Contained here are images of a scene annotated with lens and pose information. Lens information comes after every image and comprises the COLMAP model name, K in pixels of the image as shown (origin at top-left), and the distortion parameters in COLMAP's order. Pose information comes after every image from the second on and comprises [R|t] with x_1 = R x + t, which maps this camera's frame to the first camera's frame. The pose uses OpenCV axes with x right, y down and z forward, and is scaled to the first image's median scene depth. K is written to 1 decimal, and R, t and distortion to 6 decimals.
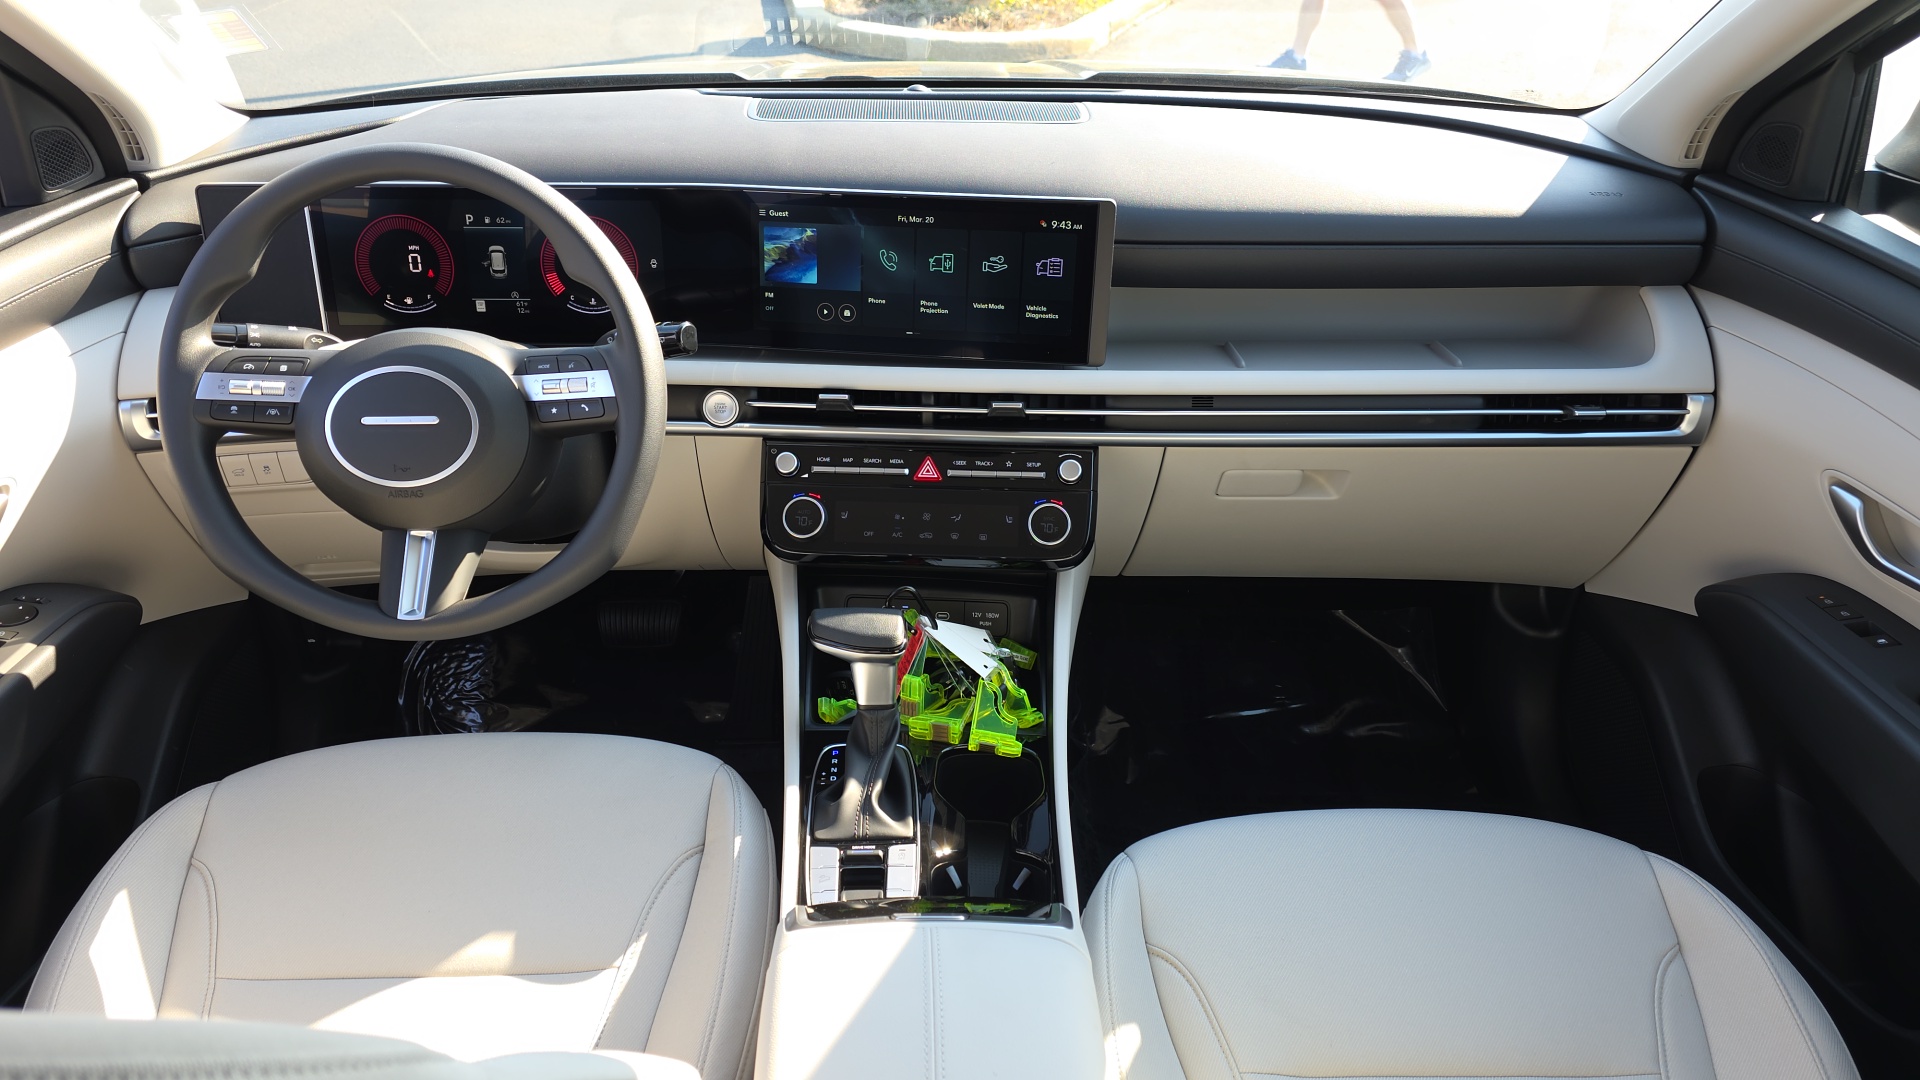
lens RADIAL K [[1276.7, 0, 925.8], [0, 1276.7, 520.5], [0, 0, 1]] dist [0.056626, -0.051888]
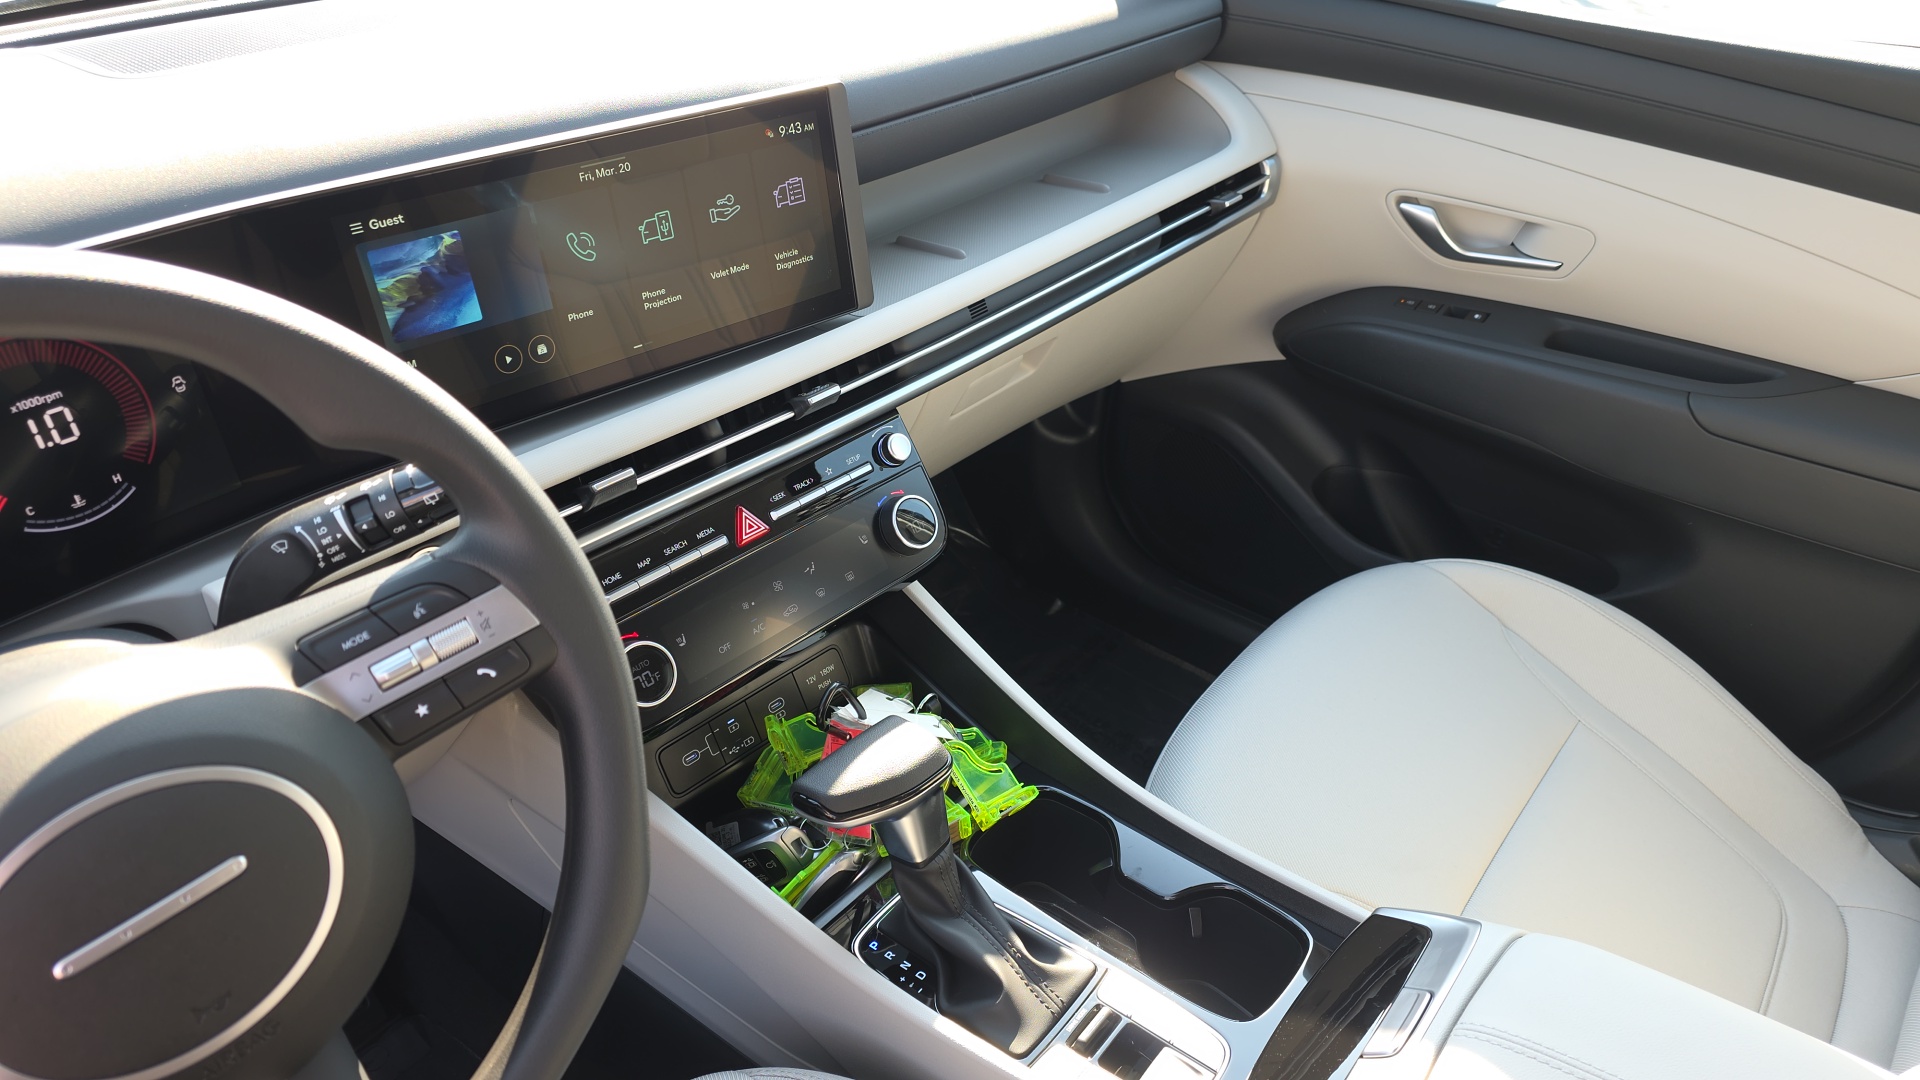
lens RADIAL K [[1276.7, 0, 952.1], [0, 1276.7, 551.0], [0, 0, 1]] dist [0.056626, -0.051888]
pose [[0.637677, -0.428554, 0.640086, -0.381162], [0.357564, 0.900684, 0.246813, -0.160170], [-0.682288, 0.071485, 0.727580, 0.428529]]
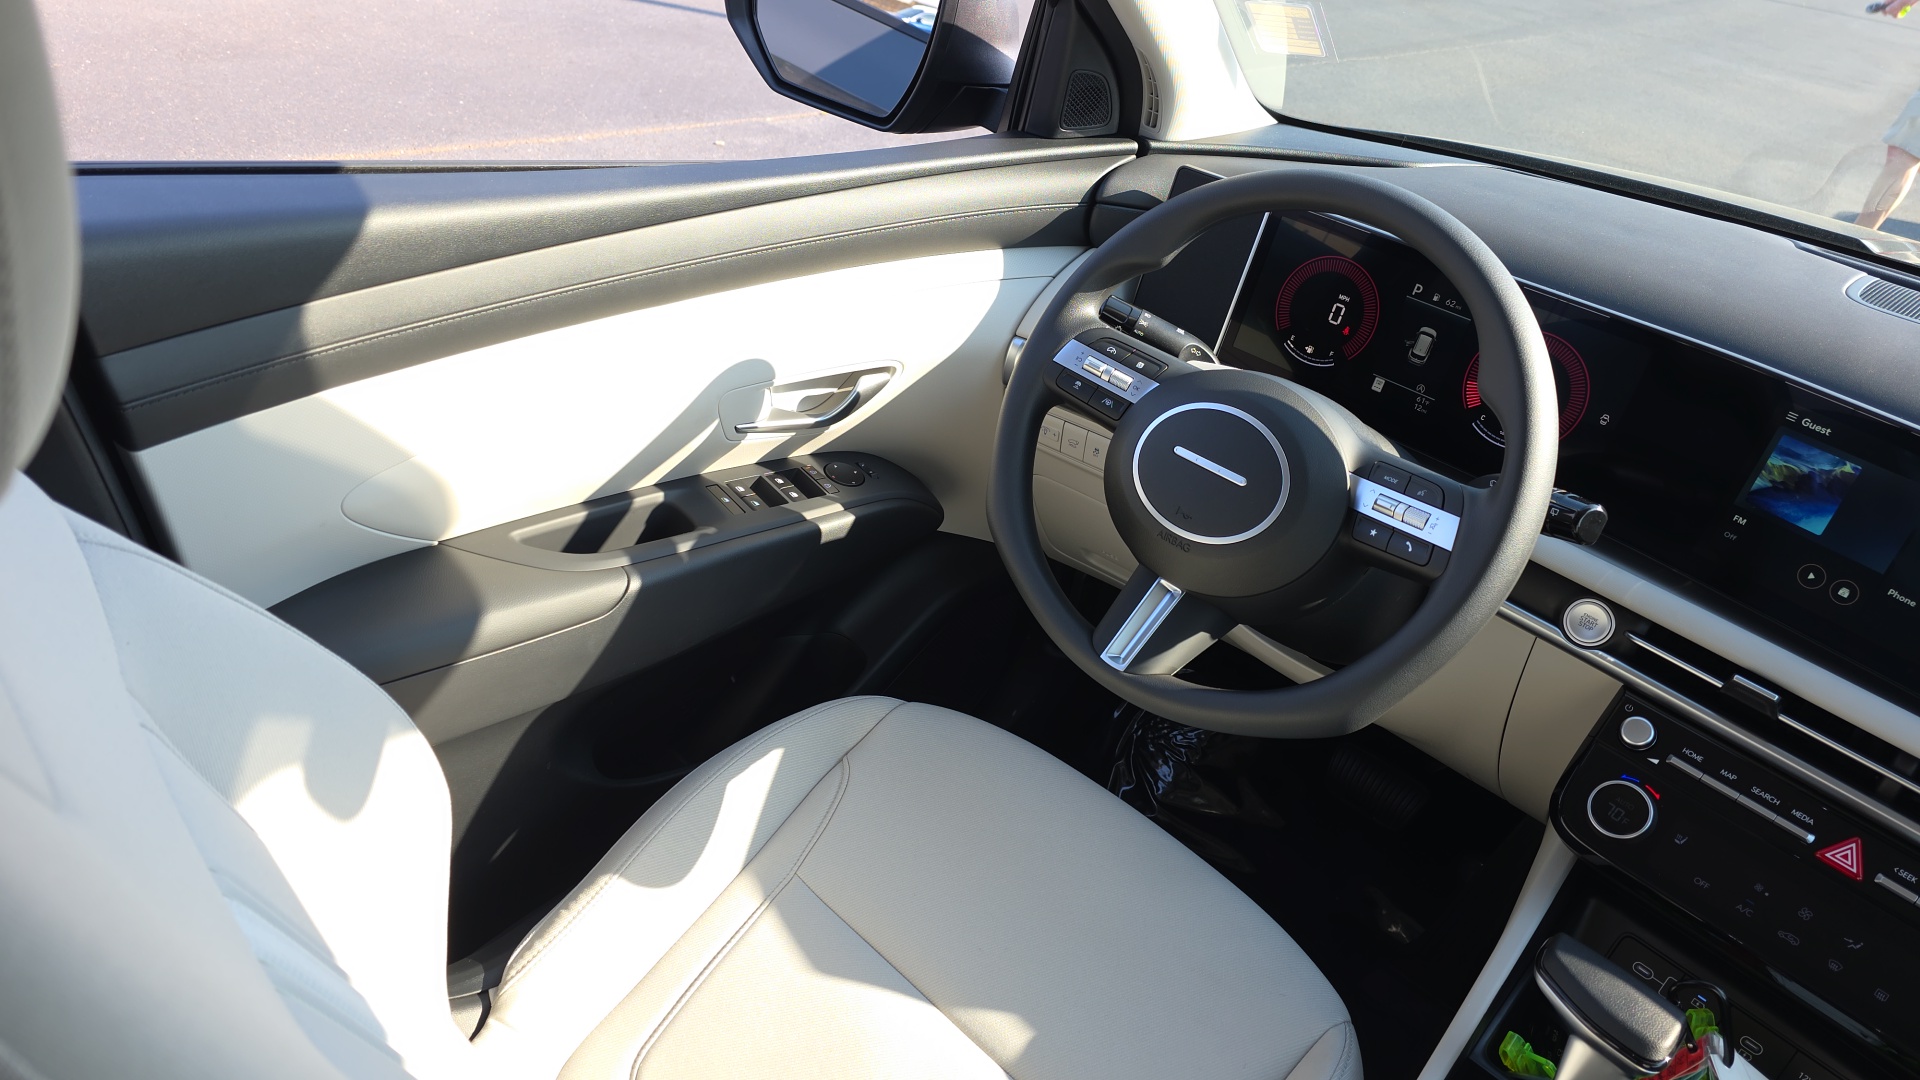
lens RADIAL K [[1276.7, 0, 937.6], [0, 1276.7, 528.8], [0, 0, 1]] dist [0.056626, -0.051888]
pose [[0.687735, 0.447007, -0.572018, -0.013675], [-0.471267, 0.874251, 0.116586, -0.044569], [0.552202, 0.189393, 0.811913, 0.160245]]
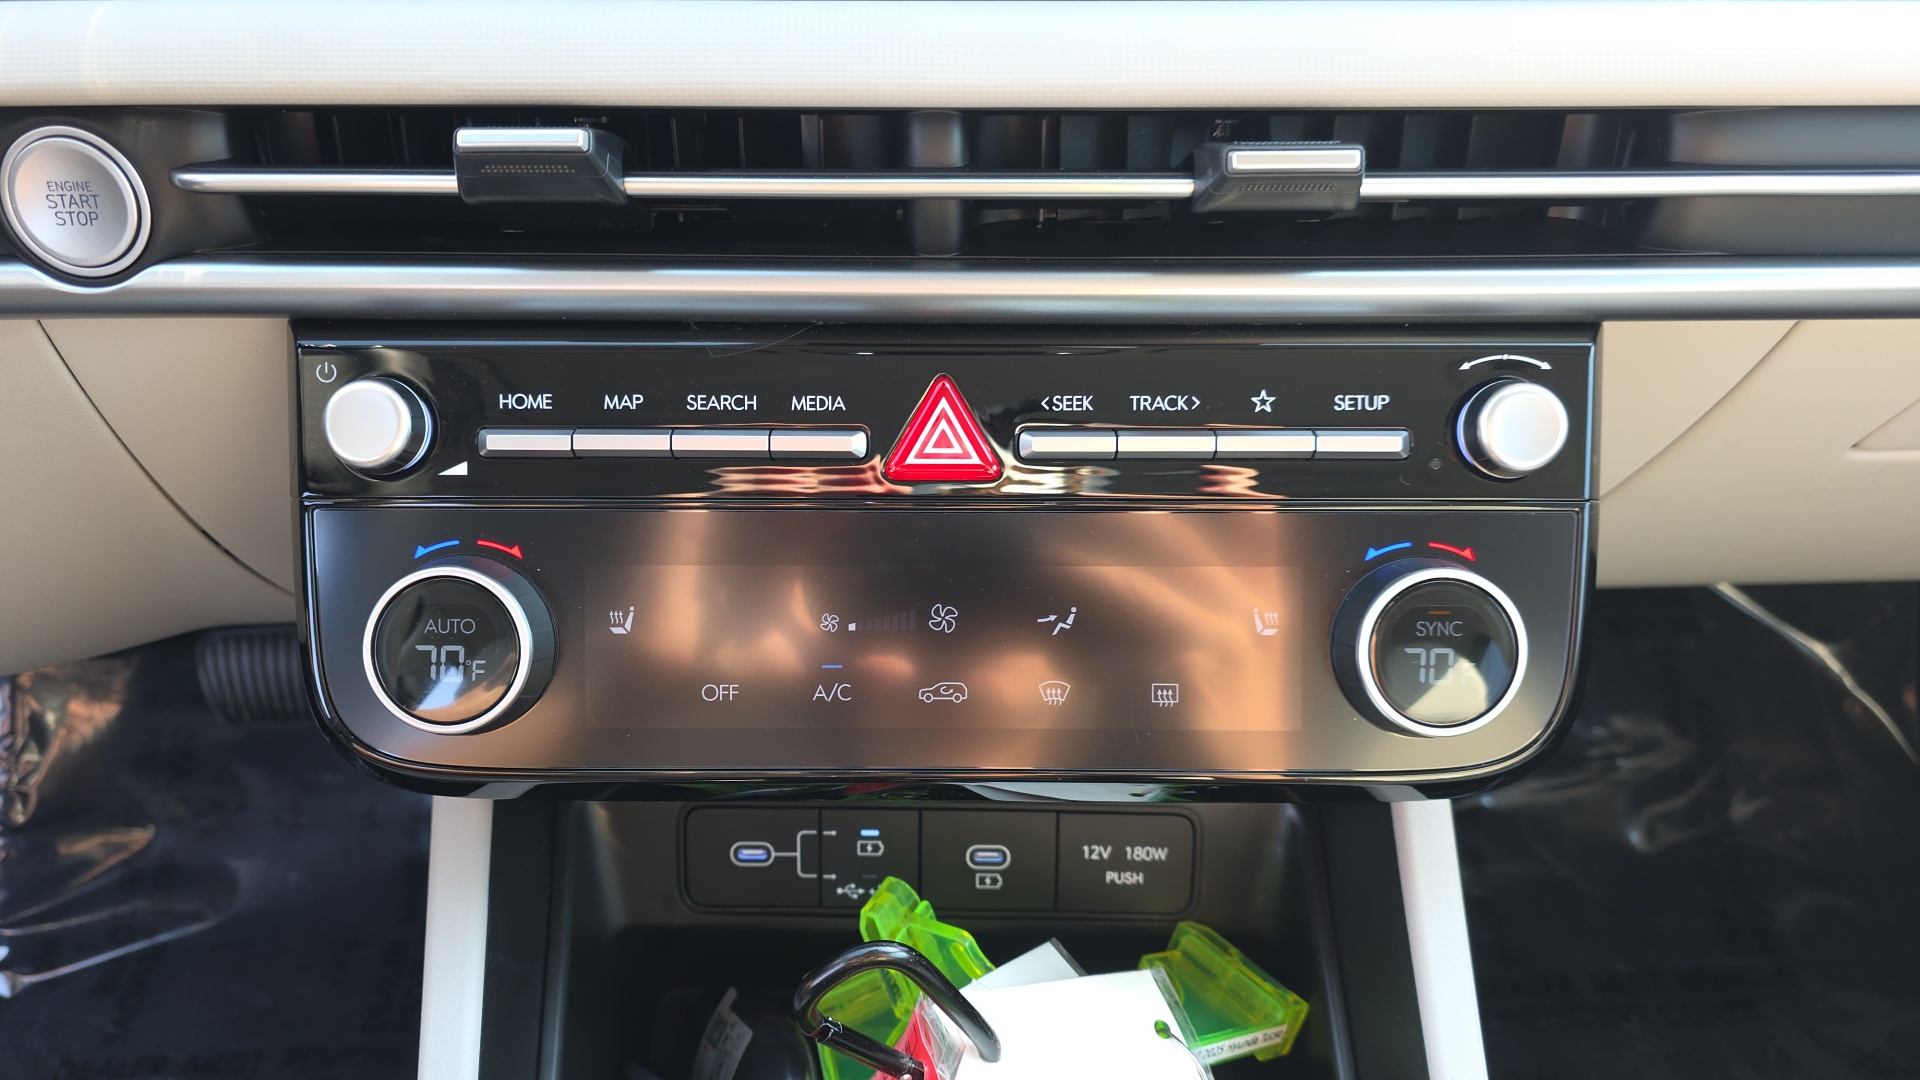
lens RADIAL K [[1276.7, 0, 927.6], [0, 1276.7, 522.8], [0, 0, 1]] dist [0.056626, -0.051888]
pose [[0.999185, -0.030288, 0.026683, -0.008633], [0.025517, 0.986150, 0.163878, -0.064870], [-0.031277, -0.163064, 0.986120, 0.758056]]
